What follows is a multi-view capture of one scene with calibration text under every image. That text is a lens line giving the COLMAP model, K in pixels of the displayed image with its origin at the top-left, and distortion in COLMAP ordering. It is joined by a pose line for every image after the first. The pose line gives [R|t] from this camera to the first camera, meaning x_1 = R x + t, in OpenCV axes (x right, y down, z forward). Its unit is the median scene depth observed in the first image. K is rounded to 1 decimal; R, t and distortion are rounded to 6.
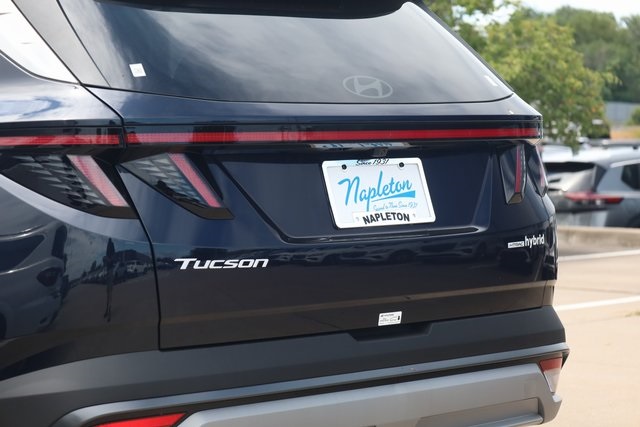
lens RADIAL K [[1867.1, 0, 320.7], [0, 1867.1, 212.8], [0, 0, 1]] dist [-0.073860, 0.000000]
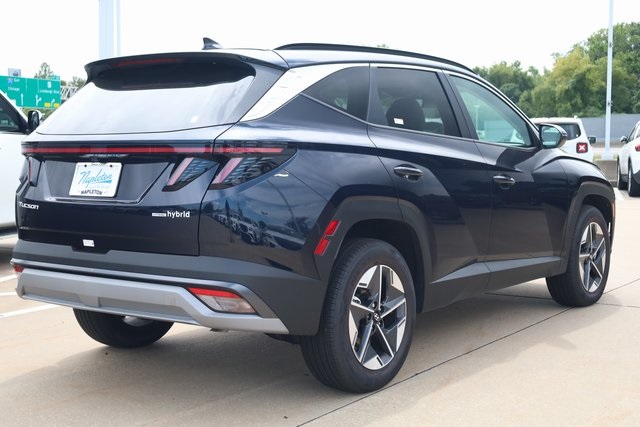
lens RADIAL K [[928.2, 0, 320.5], [0, 928.2, 213.7], [0, 0, 1]] dist [-0.004362, 0.000000]
pose [[0.200193, 0.075982, -0.976806, 1.062330], [-0.048960, 0.996519, 0.067481, -0.053758], [0.978532, 0.034315, 0.203216, 1.053377]]
